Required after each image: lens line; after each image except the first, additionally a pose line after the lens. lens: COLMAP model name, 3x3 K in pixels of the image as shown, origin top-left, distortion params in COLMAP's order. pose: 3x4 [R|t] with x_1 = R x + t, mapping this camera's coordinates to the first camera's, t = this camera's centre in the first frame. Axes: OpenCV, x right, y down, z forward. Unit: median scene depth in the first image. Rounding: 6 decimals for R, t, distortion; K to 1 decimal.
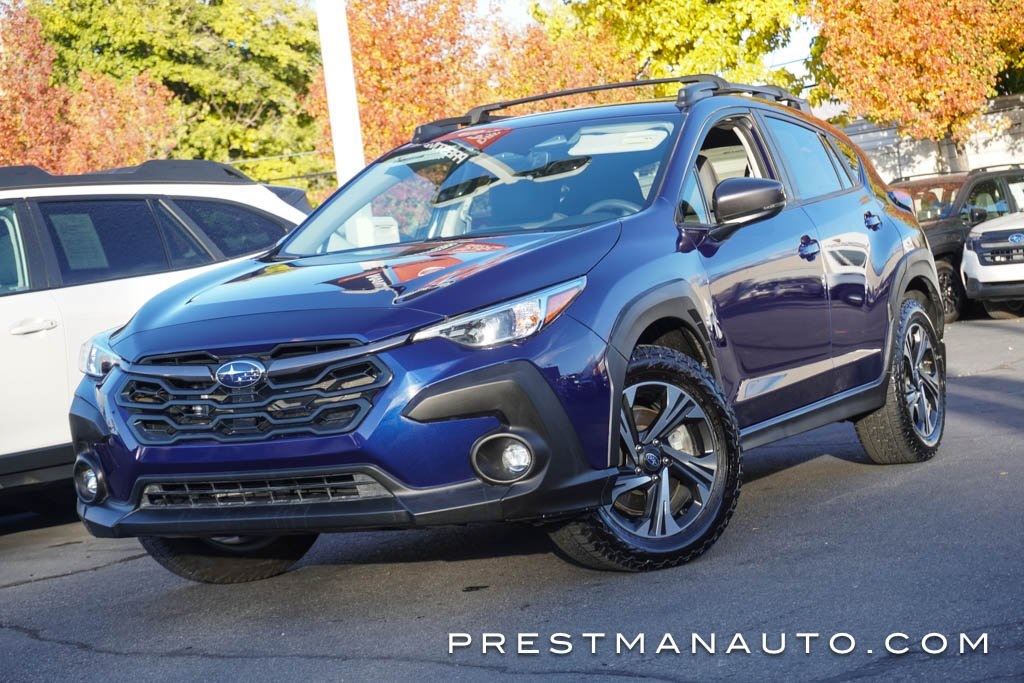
lens RADIAL K [[2174.9, 0, 510.7], [0, 2174.9, 345.8], [0, 0, 1]] dist [0.163185, 0.000000]
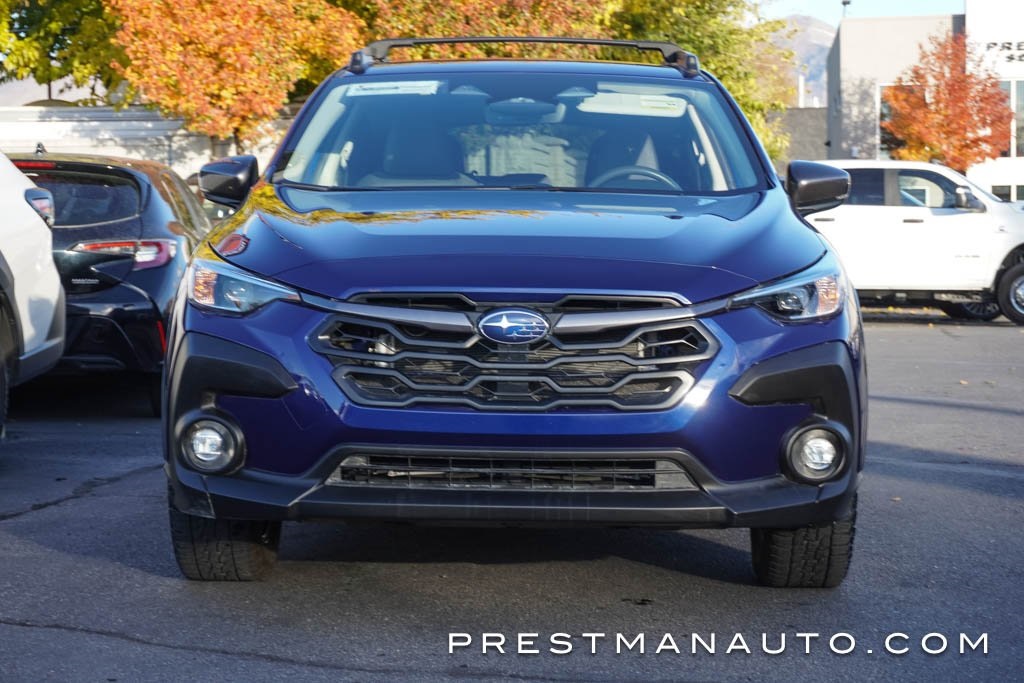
lens RADIAL K [[2174.9, 0, 512.3], [0, 2174.9, 336.1], [0, 0, 1]] dist [0.163185, 0.000000]
pose [[0.891273, 0.087995, 0.444847, -0.422717], [-0.084943, 0.996024, -0.026836, 0.033192], [-0.445440, -0.013869, 0.895204, 0.242915]]
